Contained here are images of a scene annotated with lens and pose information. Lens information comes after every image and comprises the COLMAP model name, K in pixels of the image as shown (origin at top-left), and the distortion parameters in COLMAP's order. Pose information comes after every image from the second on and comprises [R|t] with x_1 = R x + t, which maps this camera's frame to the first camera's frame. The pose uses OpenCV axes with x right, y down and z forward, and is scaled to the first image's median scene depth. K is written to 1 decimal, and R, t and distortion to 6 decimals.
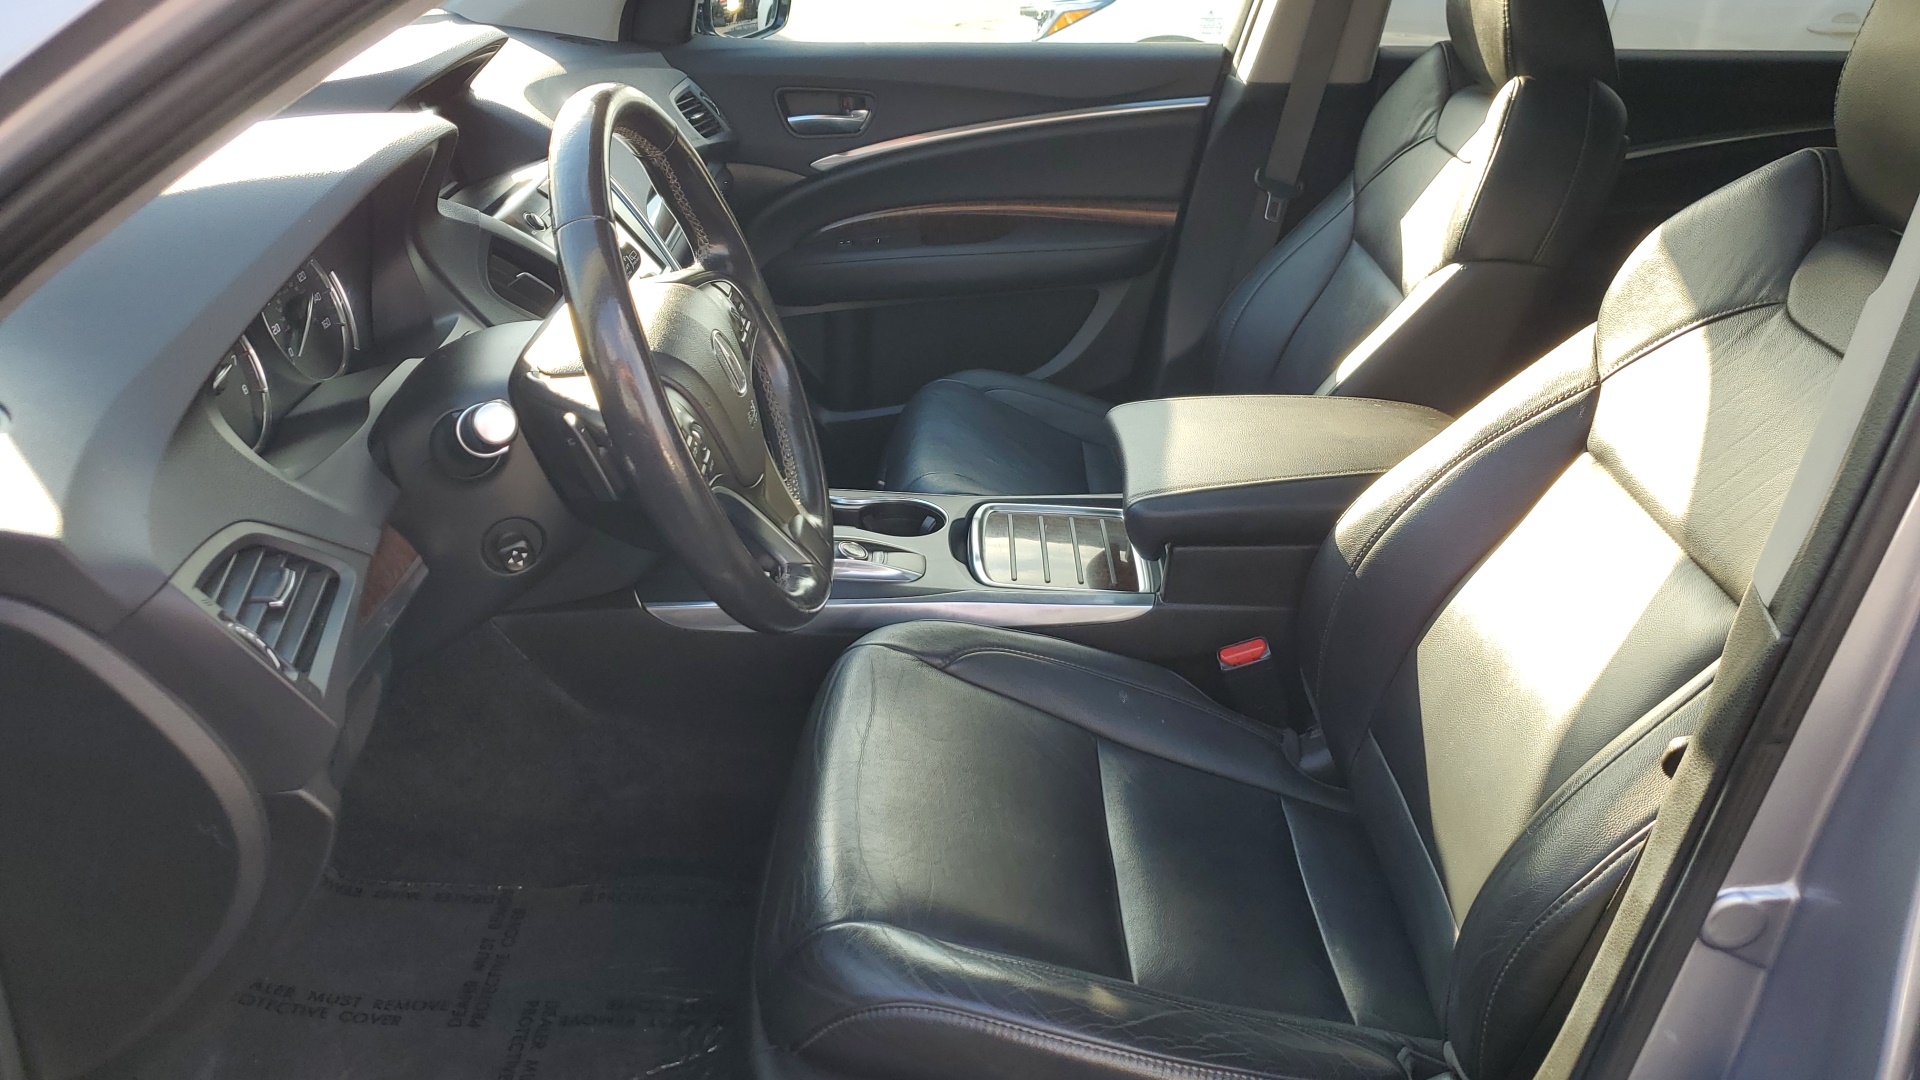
lens RADIAL K [[1500.8, 0, 960.0], [0, 1500.8, 540.0], [0, 0, 1]] dist [-0.010227, 0.062782]
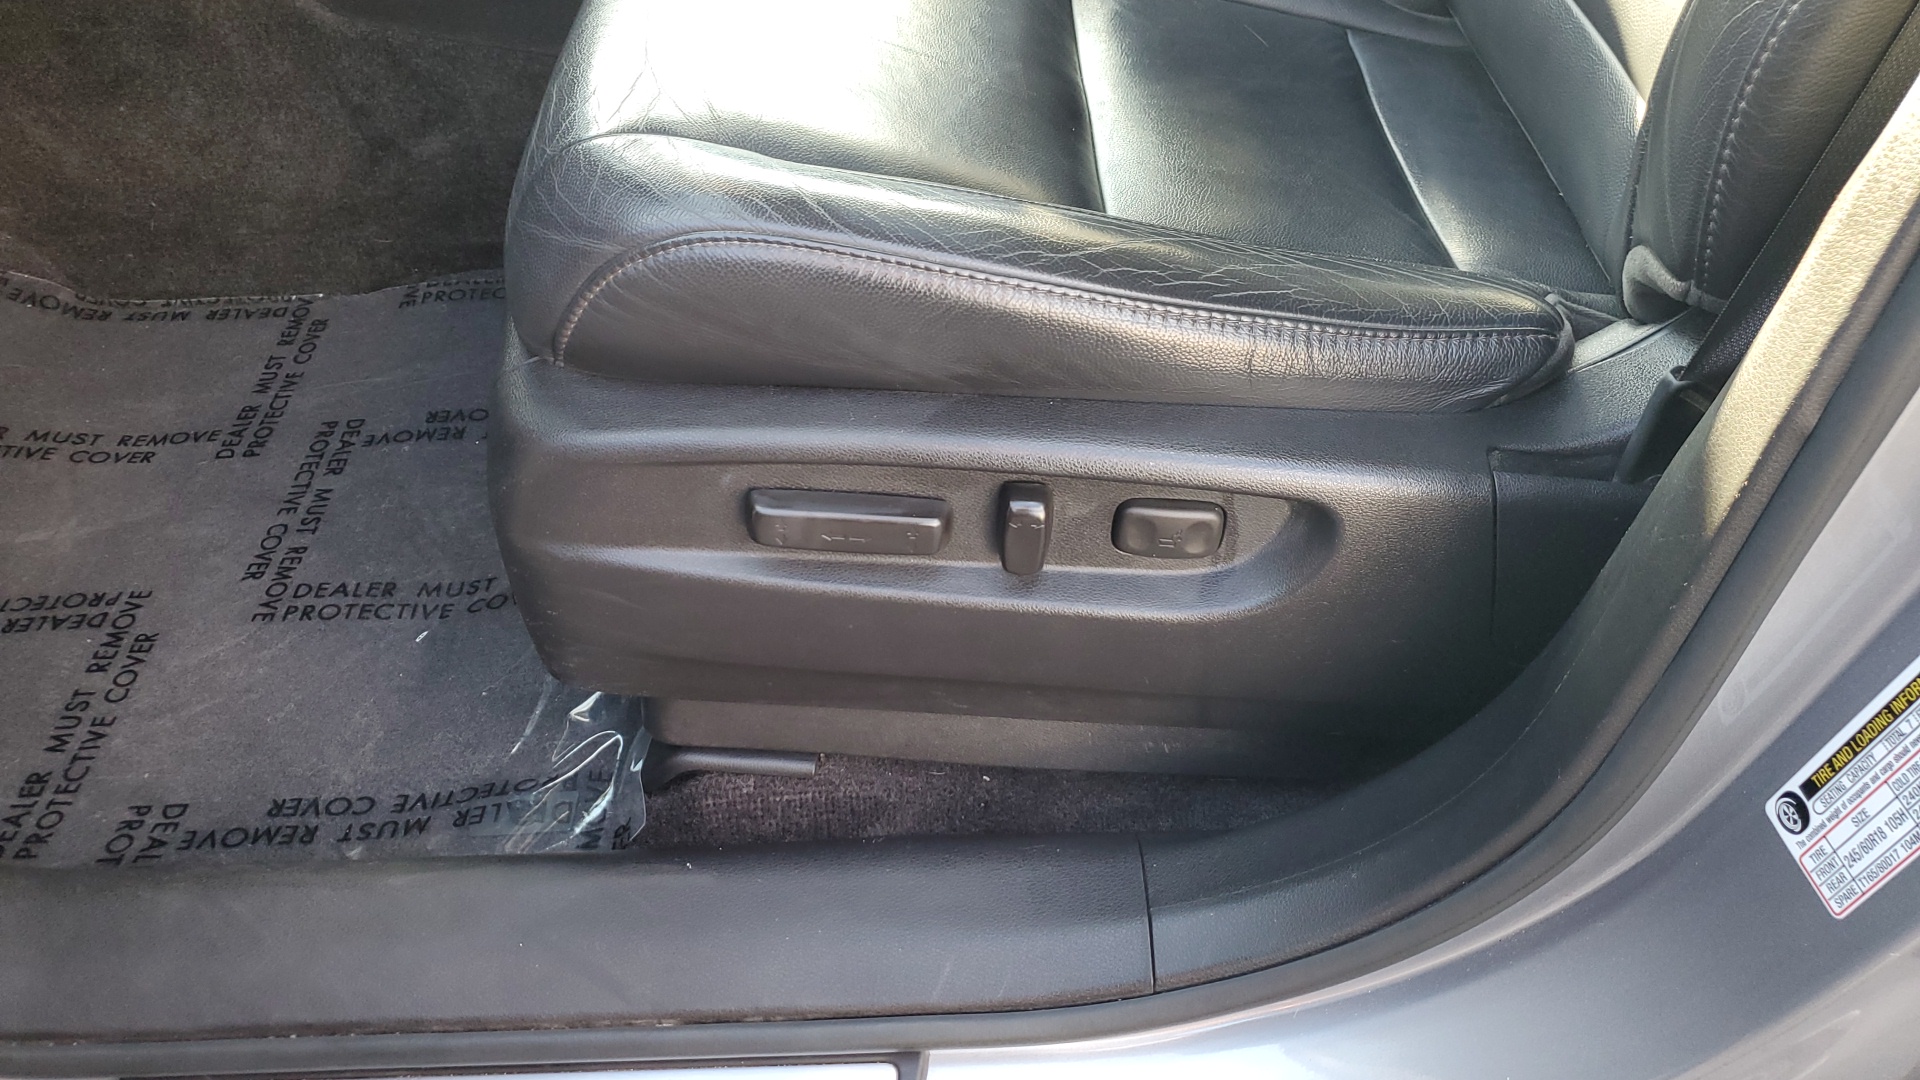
lens RADIAL K [[1500.8, 0, 960.0], [0, 1500.8, 540.0], [0, 0, 1]] dist [-0.010227, 0.062782]
pose [[0.995009, -0.079731, -0.060006, 0.064672], [0.093116, 0.958053, 0.271043, 0.194722], [0.035878, -0.275278, 0.960695, 0.289731]]
